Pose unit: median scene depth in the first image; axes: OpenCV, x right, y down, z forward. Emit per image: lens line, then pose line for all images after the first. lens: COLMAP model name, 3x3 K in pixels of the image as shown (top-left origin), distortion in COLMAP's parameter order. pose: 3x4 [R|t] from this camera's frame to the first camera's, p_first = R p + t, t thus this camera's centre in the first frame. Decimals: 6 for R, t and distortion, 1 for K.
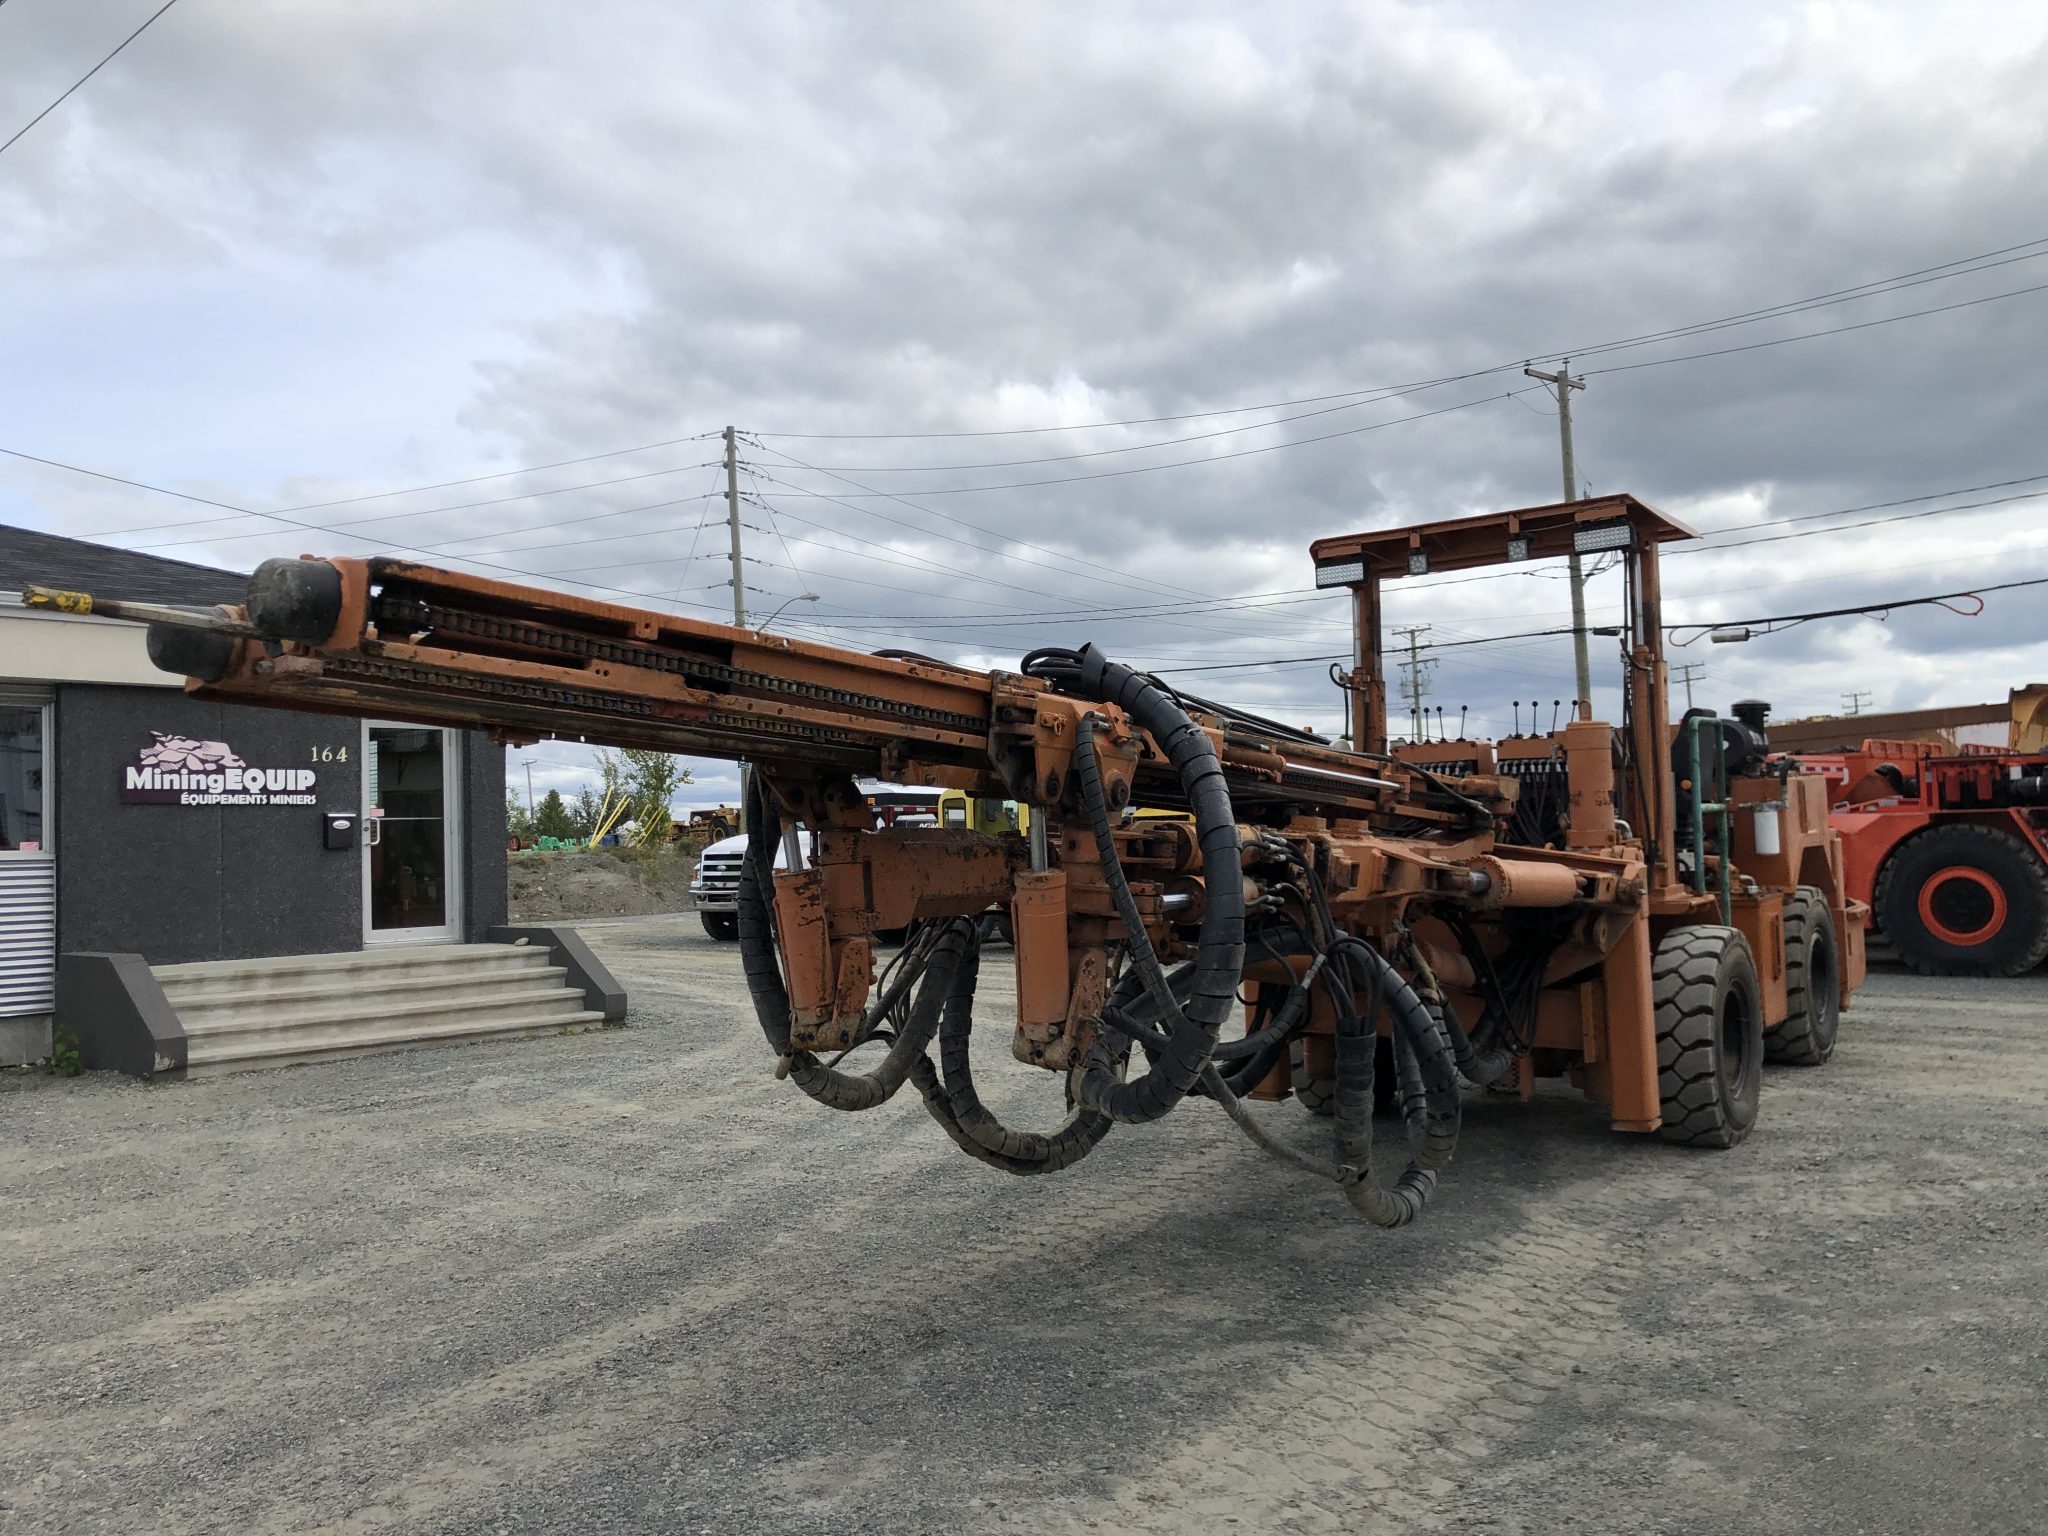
lens RADIAL K [[1680.2, 0, 1024.0], [0, 1680.2, 768.0], [0, 0, 1]] dist [0.000080, -0.002893]
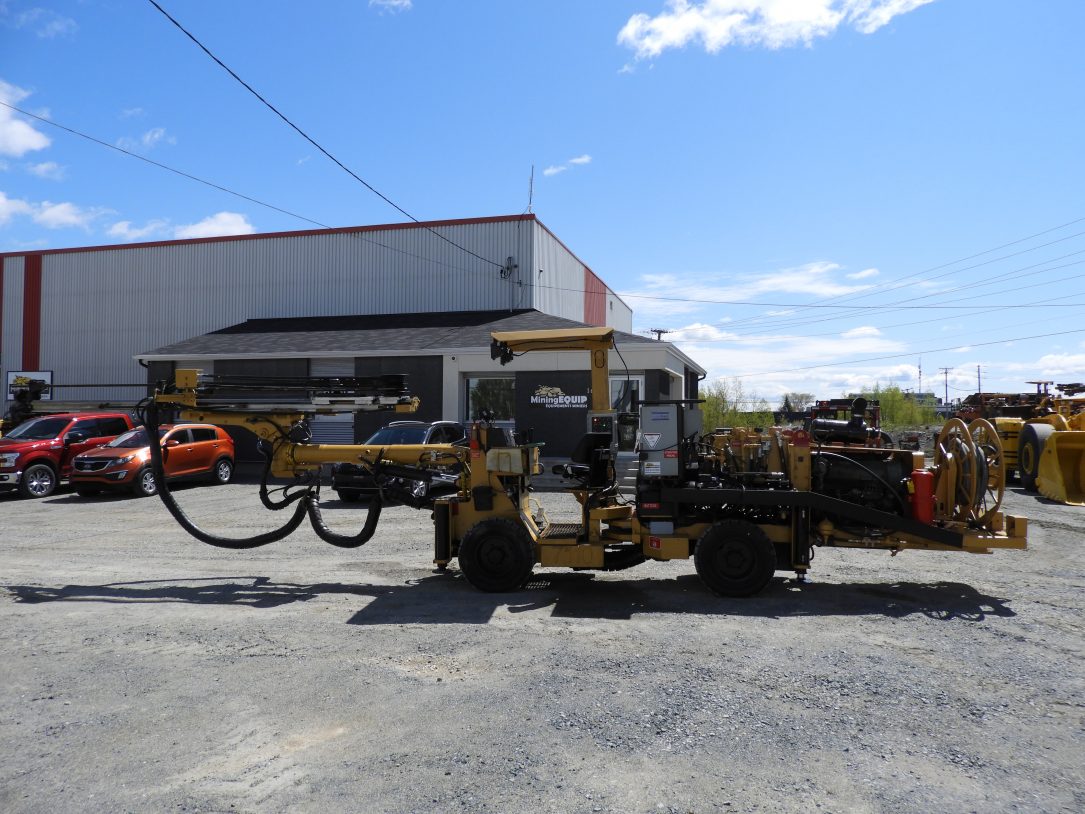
lens RADIAL K [[769.2, 0, 542.5], [0, 769.2, 407.0], [0, 0, 1]] dist [0.002837, -0.004619]
pose [[0.440552, 0.011415, -0.897655, 0.777271], [0.019125, 0.999573, 0.022097, -0.011323], [0.897524, -0.026902, 0.440145, 0.340475]]
